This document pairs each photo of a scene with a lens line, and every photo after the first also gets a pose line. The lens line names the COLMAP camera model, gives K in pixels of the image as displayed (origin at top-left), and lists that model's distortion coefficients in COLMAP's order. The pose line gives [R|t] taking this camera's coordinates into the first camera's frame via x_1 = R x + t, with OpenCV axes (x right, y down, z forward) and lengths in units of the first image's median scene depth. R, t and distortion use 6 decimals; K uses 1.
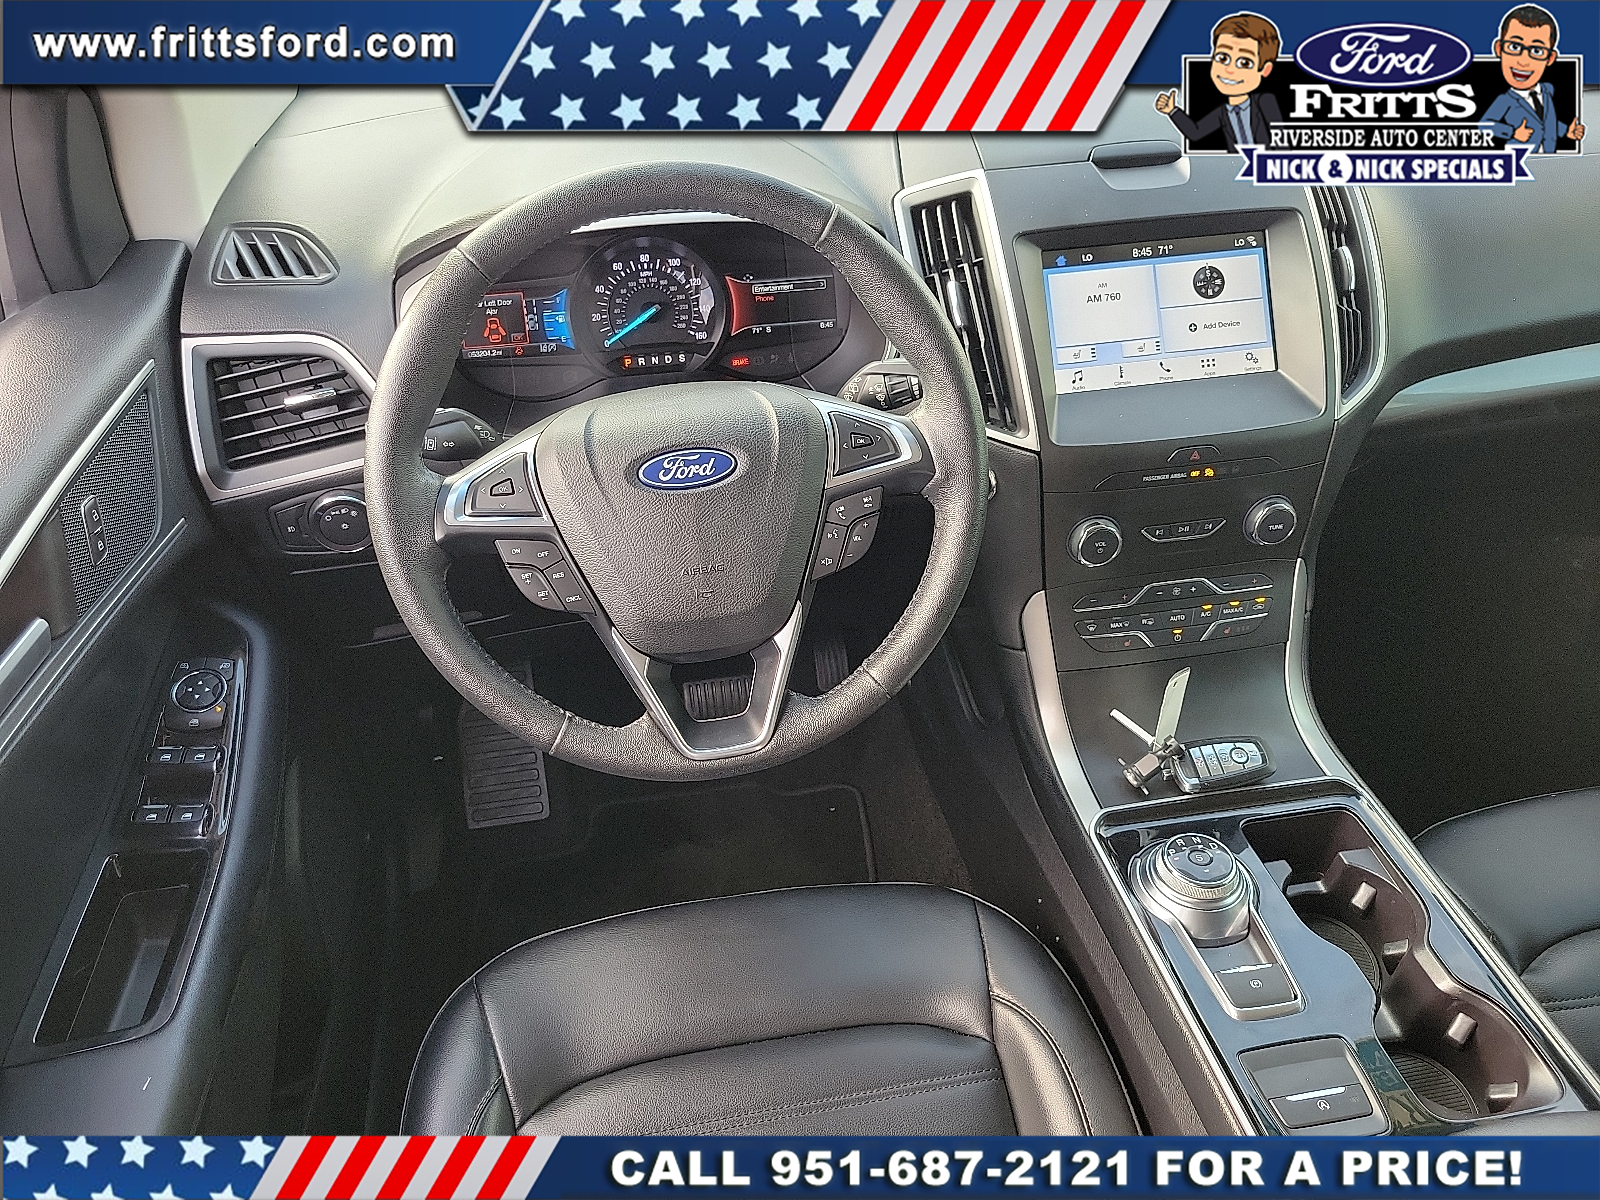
lens RADIAL K [[1190.8, 0, 788.9], [0, 1190.8, 591.9], [0, 0, 1]] dist [0.011261, -0.001450]
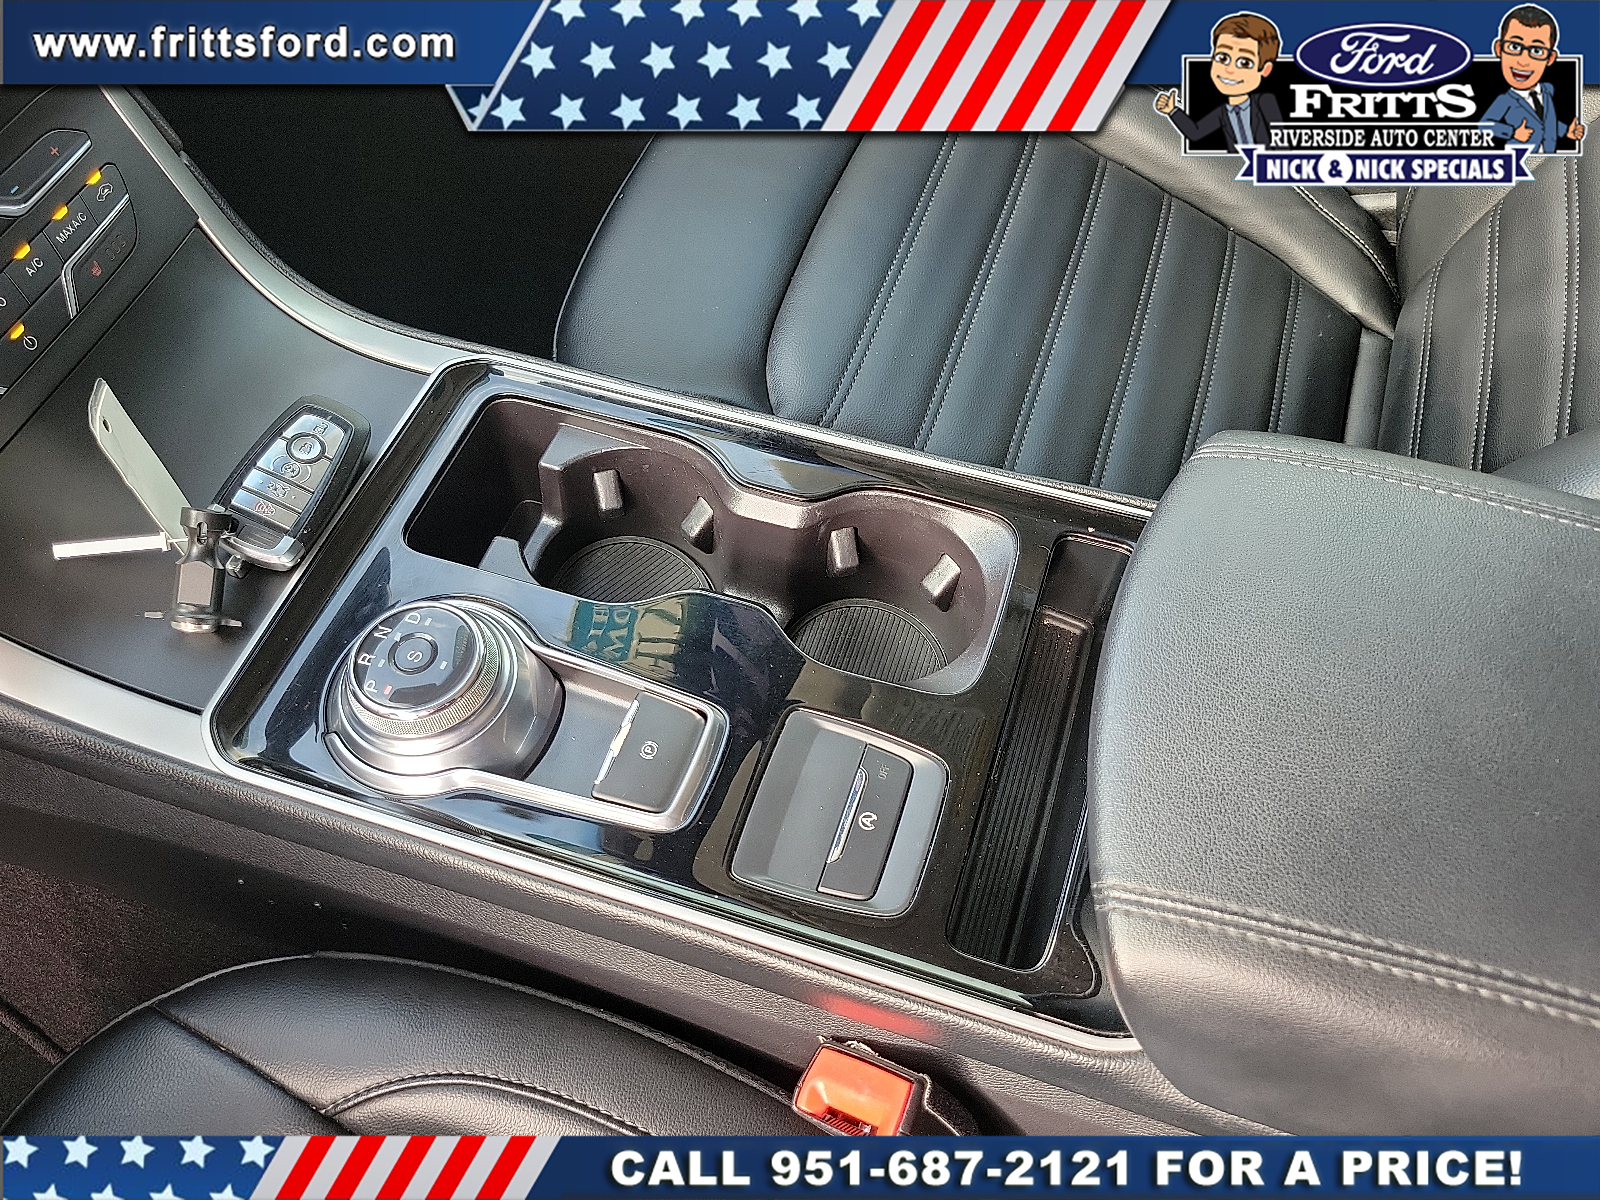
lens RADIAL K [[1190.8, 0, 800.2], [0, 1190.8, 604.2], [0, 0, 1]] dist [0.011261, -0.001450]
pose [[0.468991, -0.730332, 0.496652, 0.163017], [0.513565, 0.682996, 0.519391, 0.020420], [-0.718539, 0.011473, 0.695392, 0.464390]]
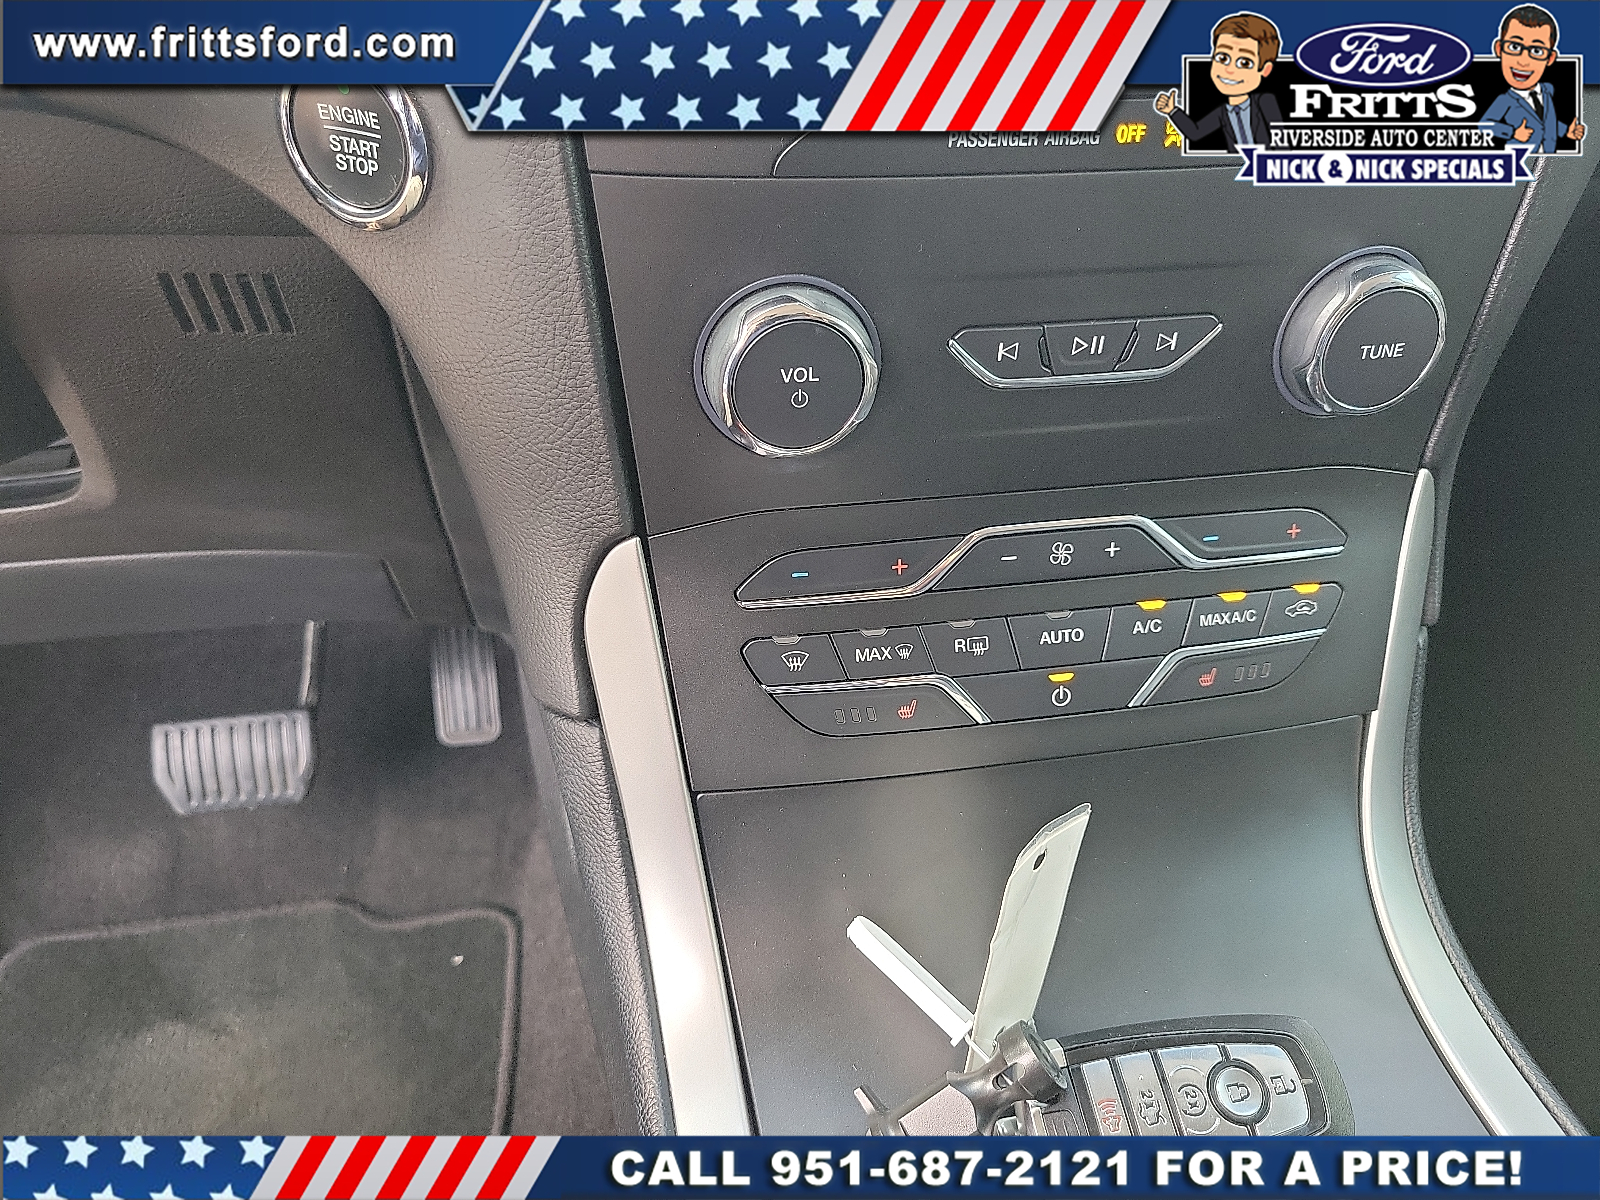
lens RADIAL K [[1190.8, 0, 806.0], [0, 1190.8, 608.6], [0, 0, 1]] dist [0.011261, -0.001450]
pose [[0.997214, 0.030234, 0.068188, 0.241861], [-0.031435, 0.999368, 0.016607, 0.011522], [-0.067643, -0.018704, 0.997534, 0.703327]]
